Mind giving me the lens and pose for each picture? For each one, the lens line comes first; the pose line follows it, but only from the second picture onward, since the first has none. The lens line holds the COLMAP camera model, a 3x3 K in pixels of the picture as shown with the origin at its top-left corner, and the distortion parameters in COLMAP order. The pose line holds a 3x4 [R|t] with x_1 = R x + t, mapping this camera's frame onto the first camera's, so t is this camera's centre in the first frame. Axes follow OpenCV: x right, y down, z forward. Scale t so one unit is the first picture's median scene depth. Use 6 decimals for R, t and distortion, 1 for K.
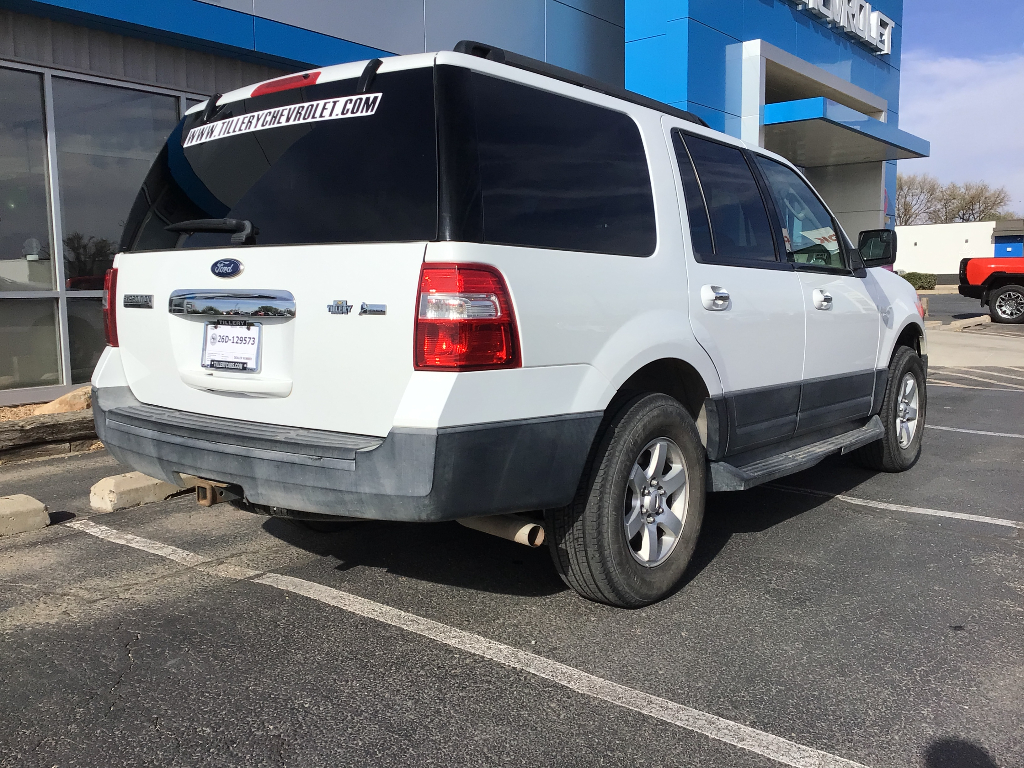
lens RADIAL K [[924.7, 0, 514.4], [0, 924.7, 384.0], [0, 0, 1]] dist [0.057289, -0.032829]
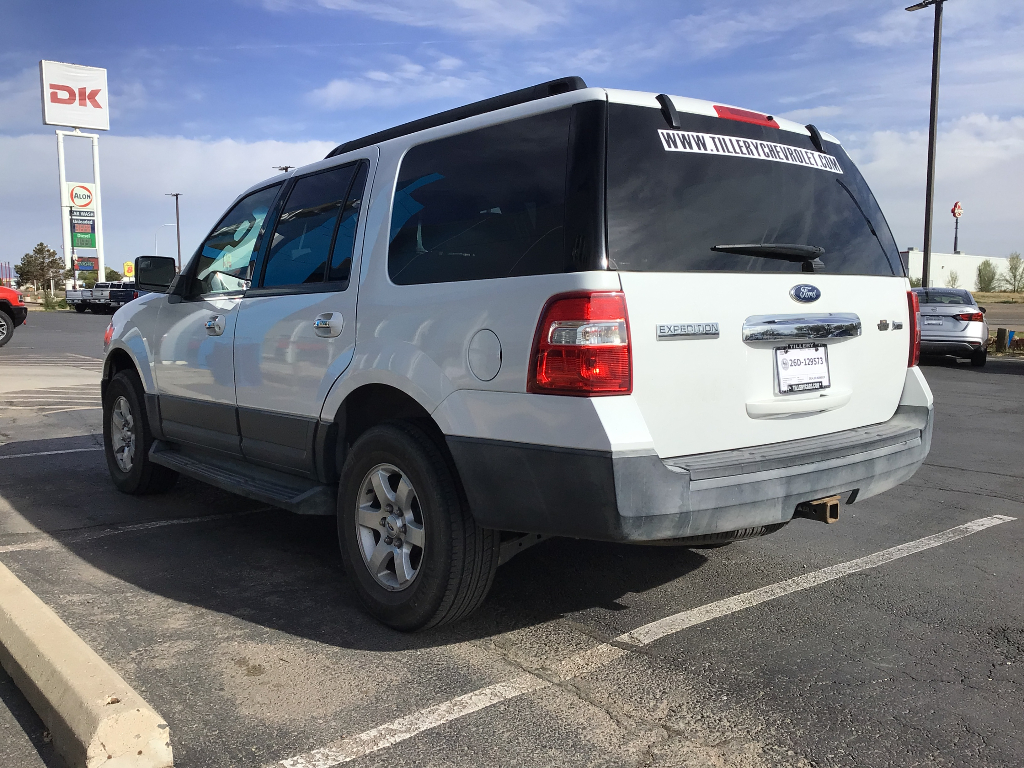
lens RADIAL K [[924.7, 0, 513.8], [0, 924.7, 383.1], [0, 0, 1]] dist [0.057289, -0.032829]
pose [[0.195128, -0.085885, 0.977010, -1.353314], [0.109318, 0.991856, 0.065357, -0.124894], [-0.974666, 0.094052, 0.202927, 1.084383]]
